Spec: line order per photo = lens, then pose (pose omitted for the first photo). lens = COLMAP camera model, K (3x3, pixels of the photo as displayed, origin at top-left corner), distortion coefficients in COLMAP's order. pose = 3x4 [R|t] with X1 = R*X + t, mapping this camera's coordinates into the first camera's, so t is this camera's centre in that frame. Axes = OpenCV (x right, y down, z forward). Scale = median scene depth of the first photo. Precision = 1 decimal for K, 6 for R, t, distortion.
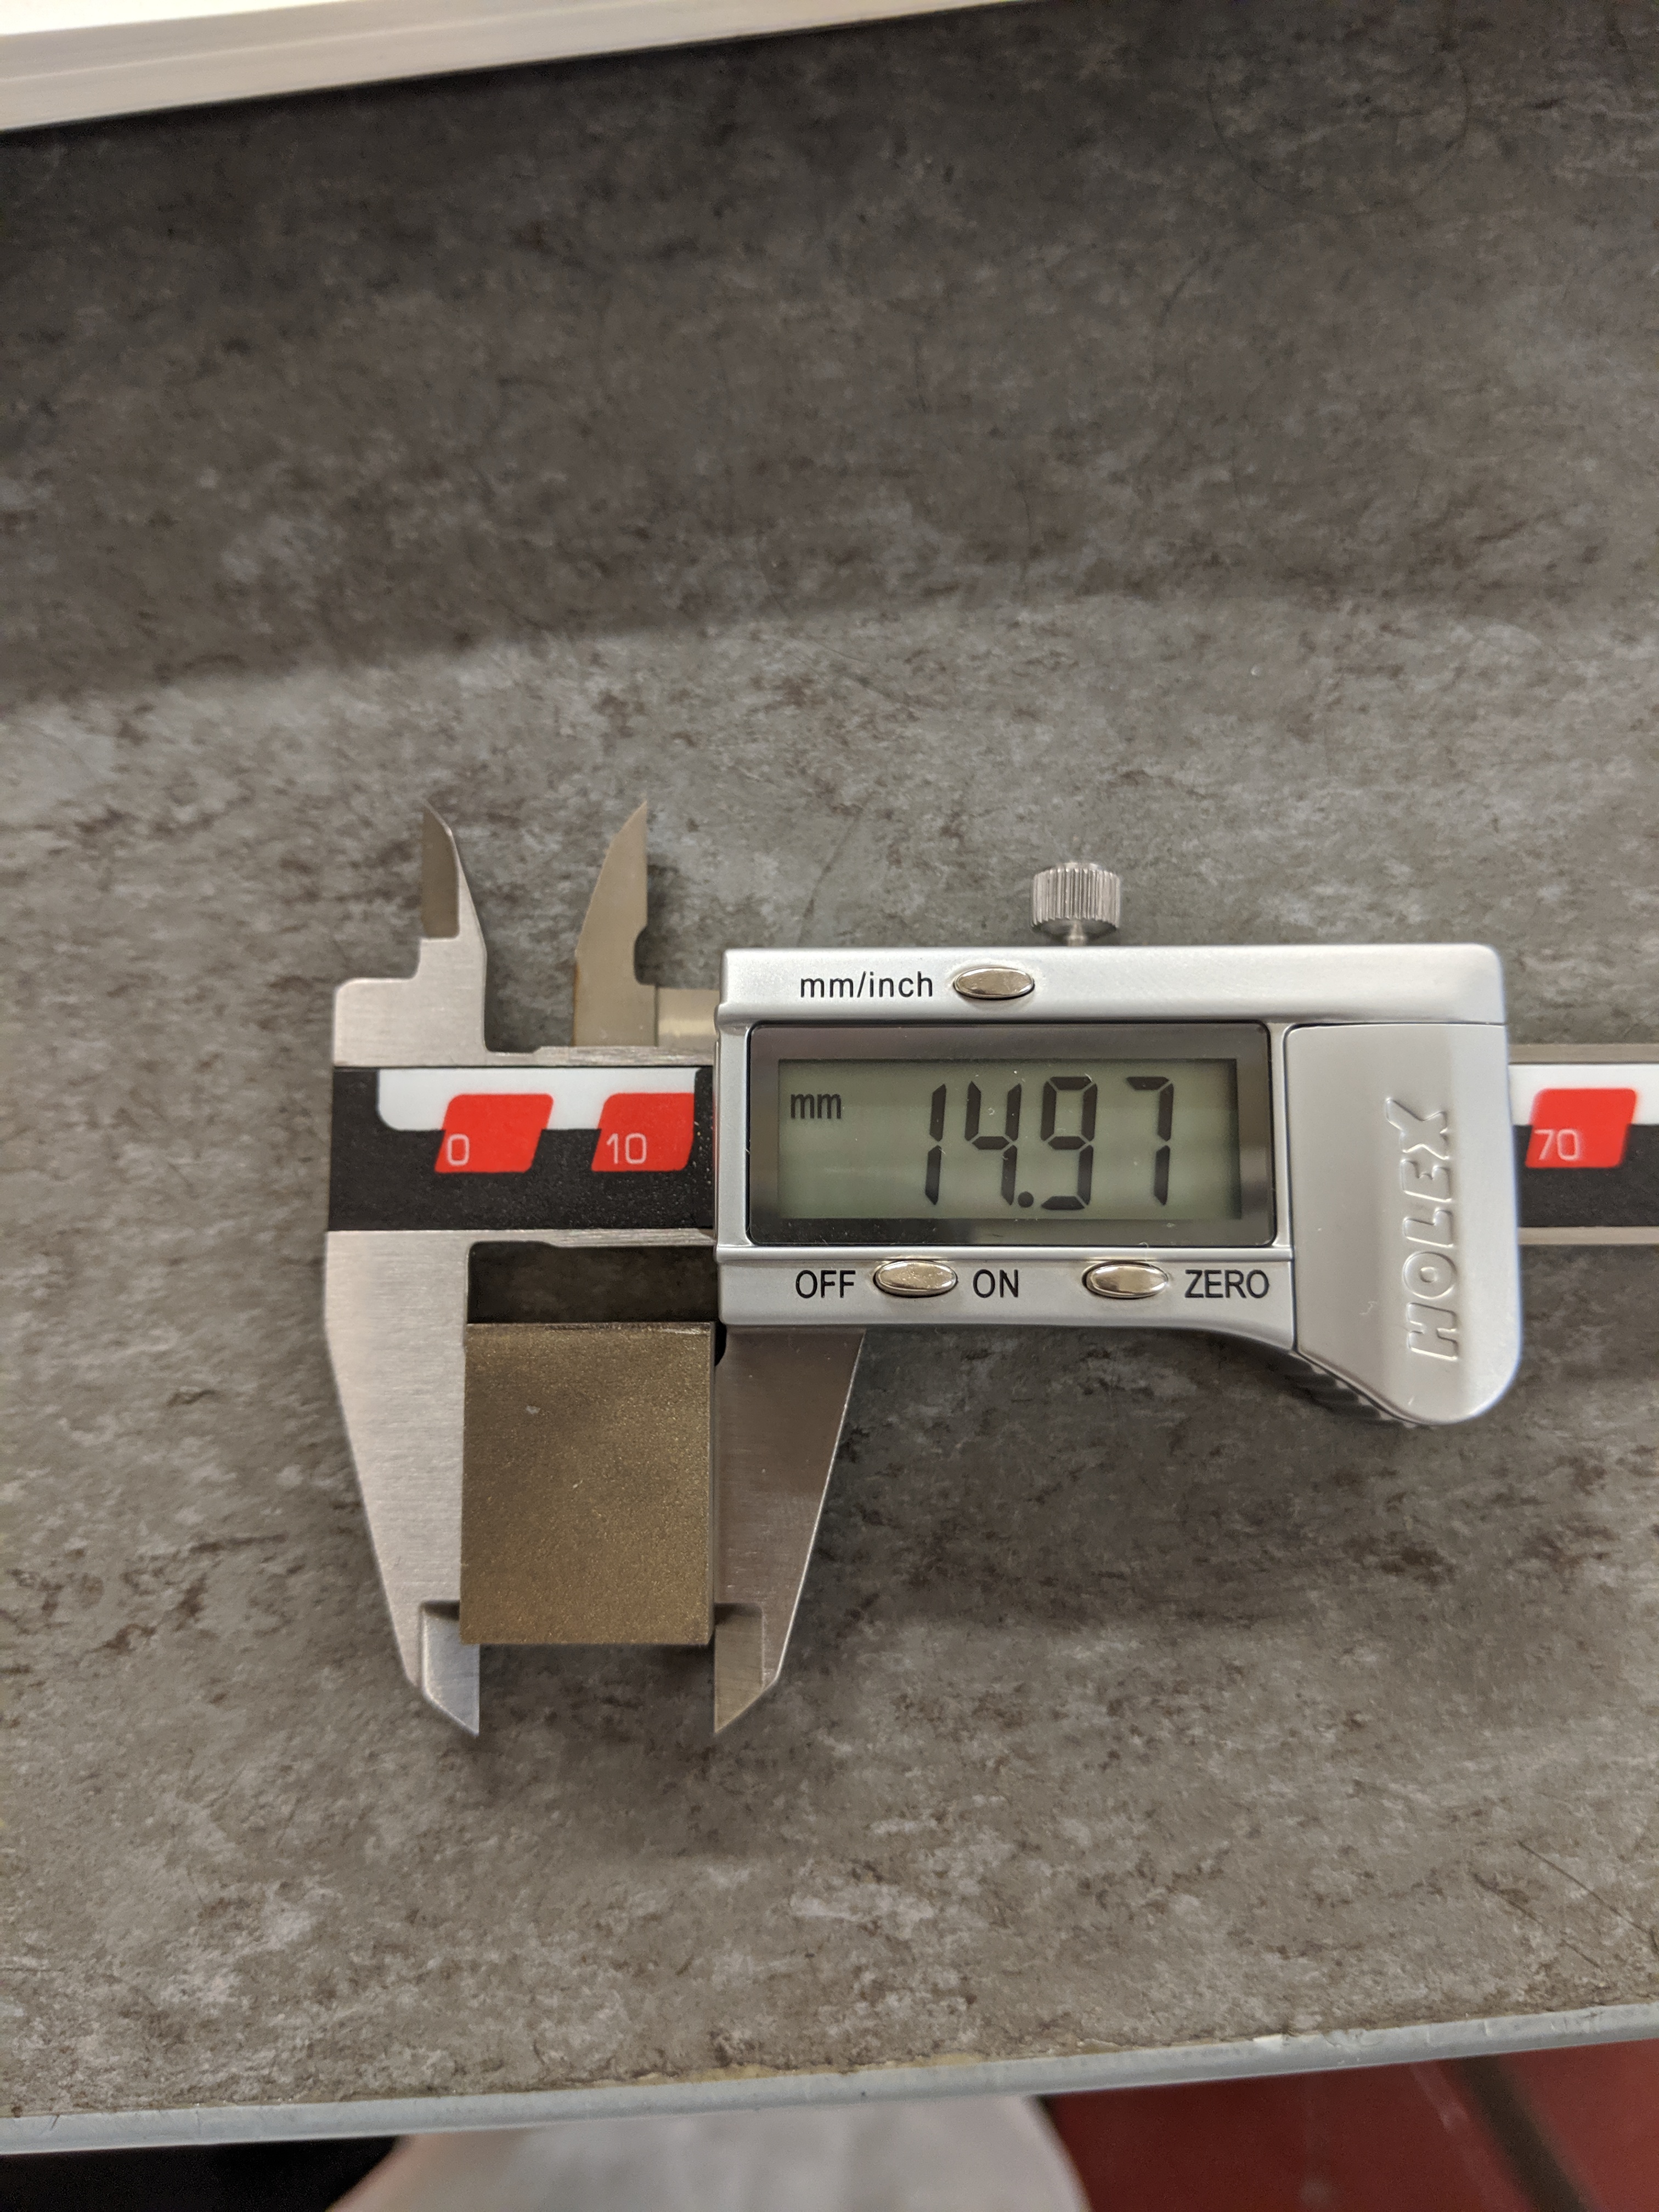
lens RADIAL K [[1729.6, 0, 829.5], [0, 1729.6, 1106.0], [0, 0, 1]] dist [0.251775, -0.395396]
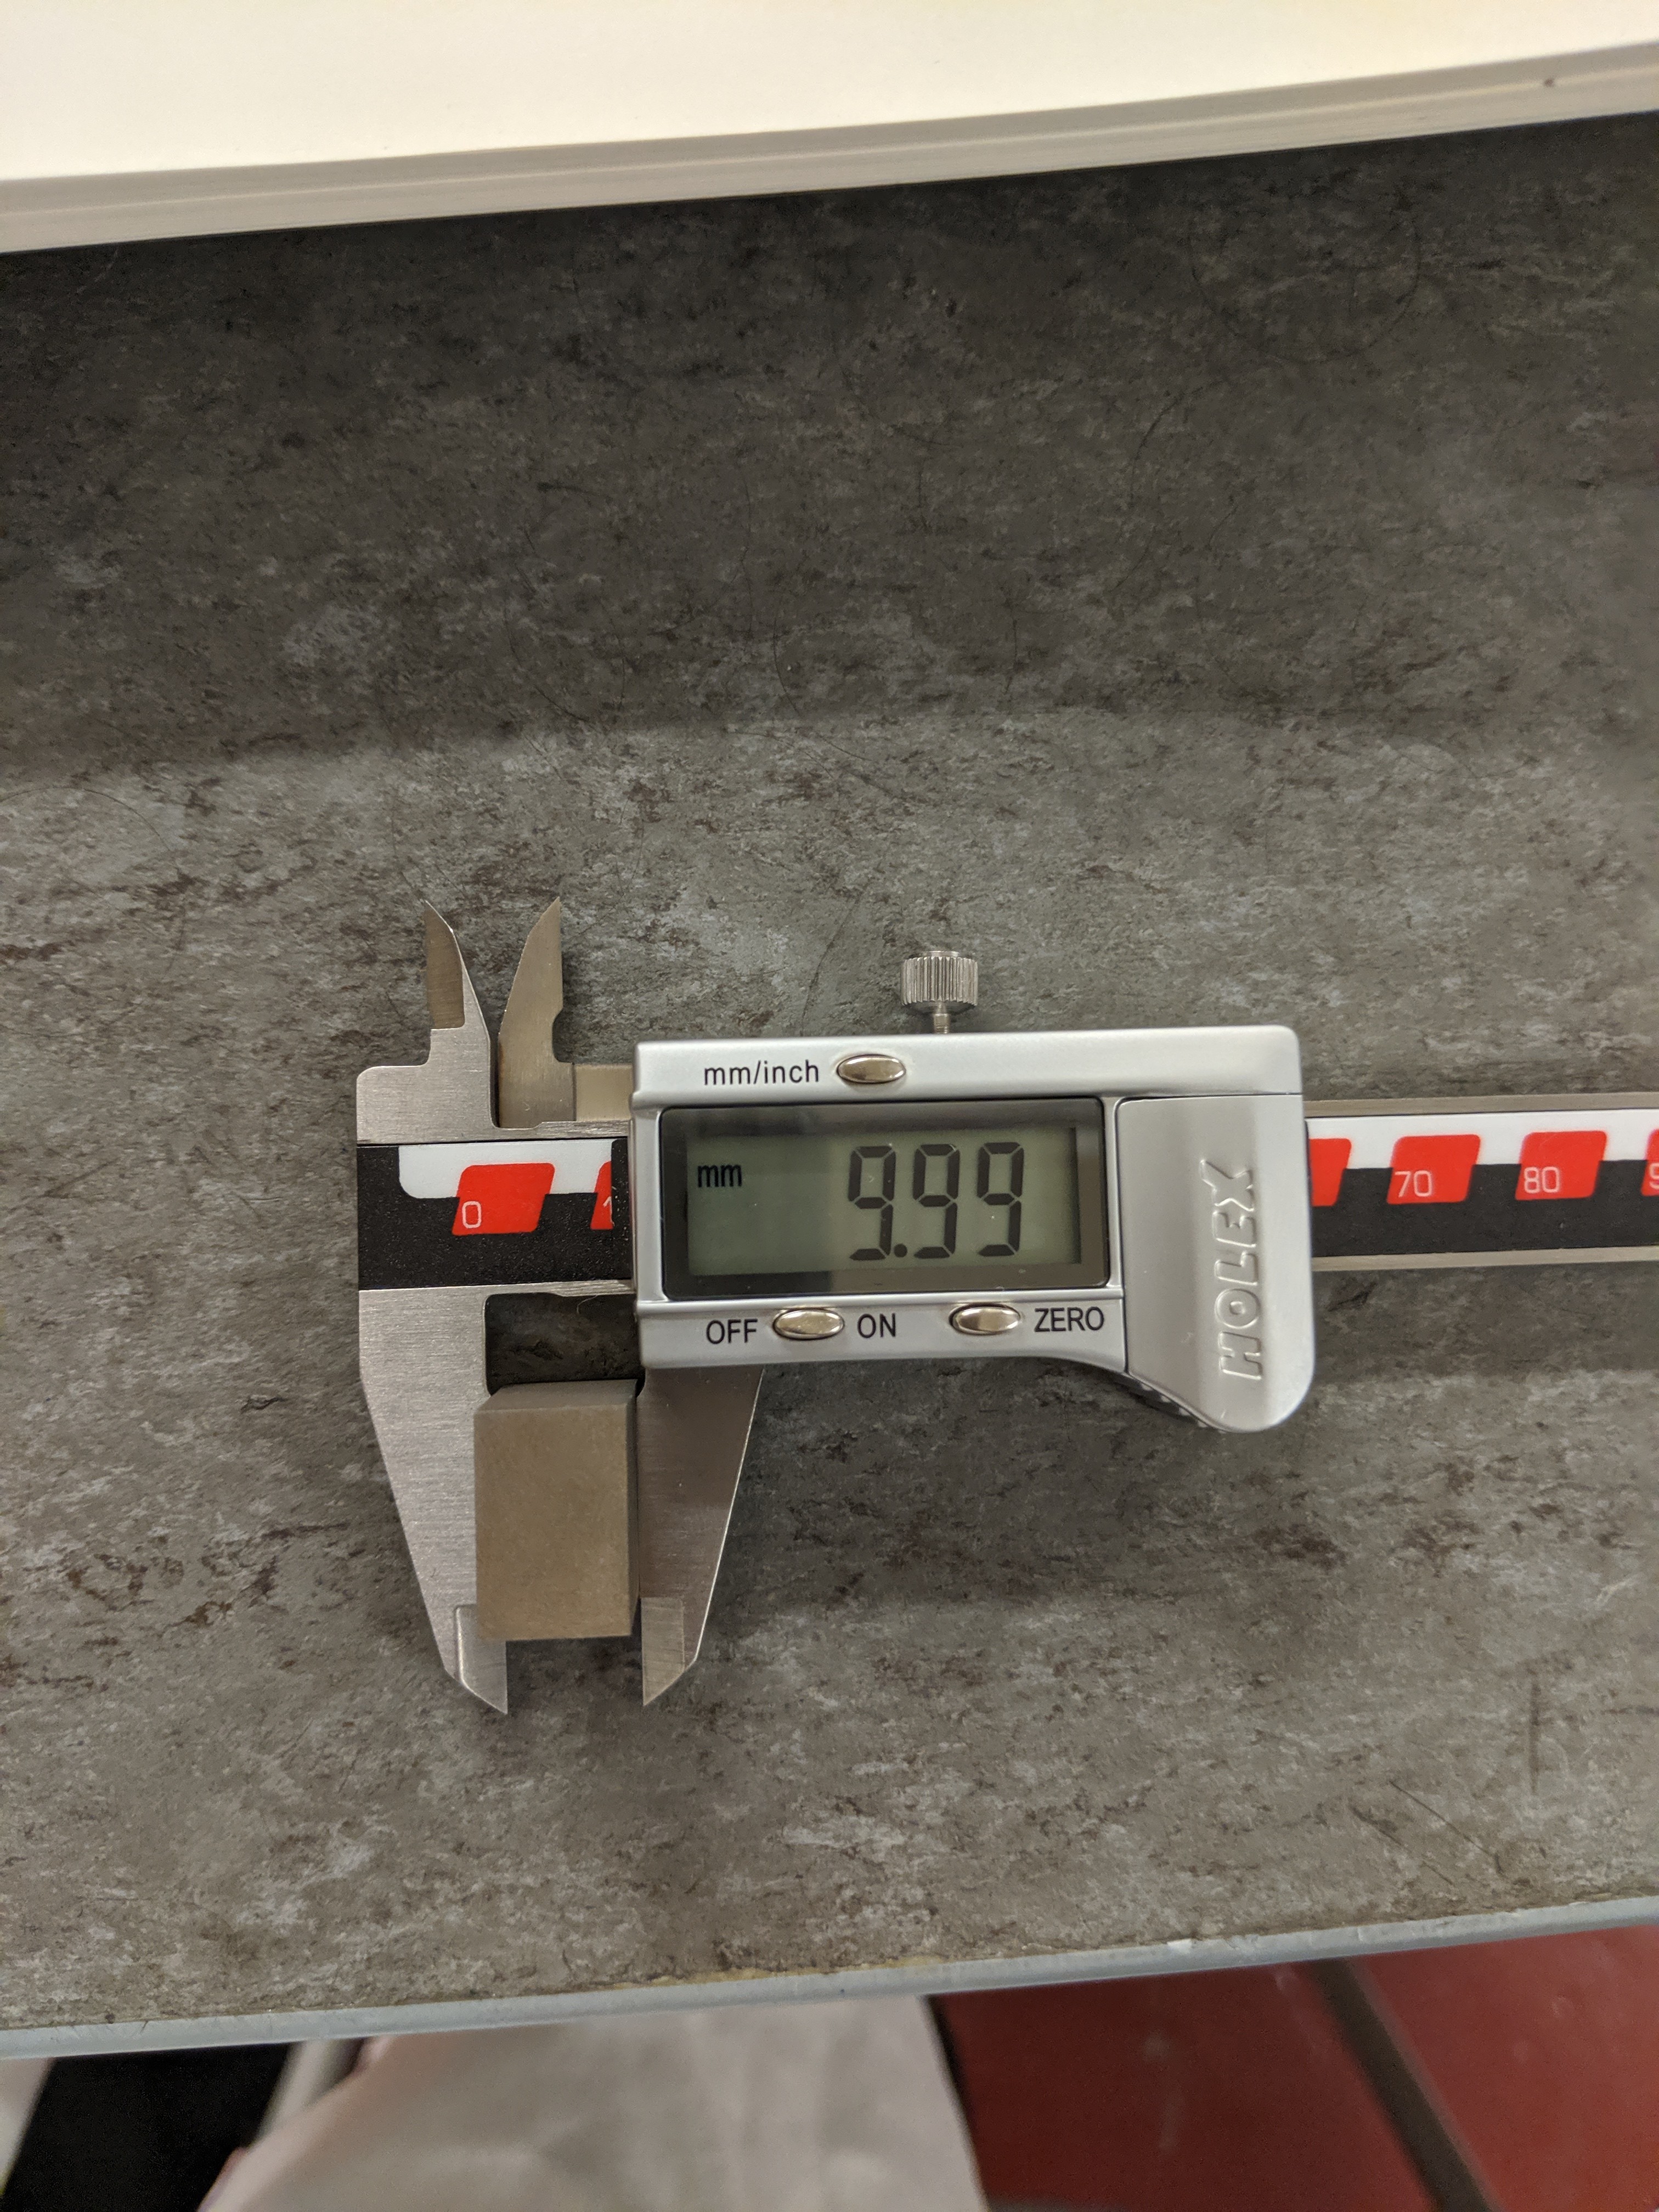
lens RADIAL K [[1729.6, 0, 829.5], [0, 1729.6, 1106.0], [0, 0, 1]] dist [0.251775, -0.395396]
pose [[0.999873, 0.015676, -0.002764, 0.003236], [-0.015737, 0.999597, -0.023610, -0.005269], [0.002393, 0.023651, 0.999717, -0.144359]]
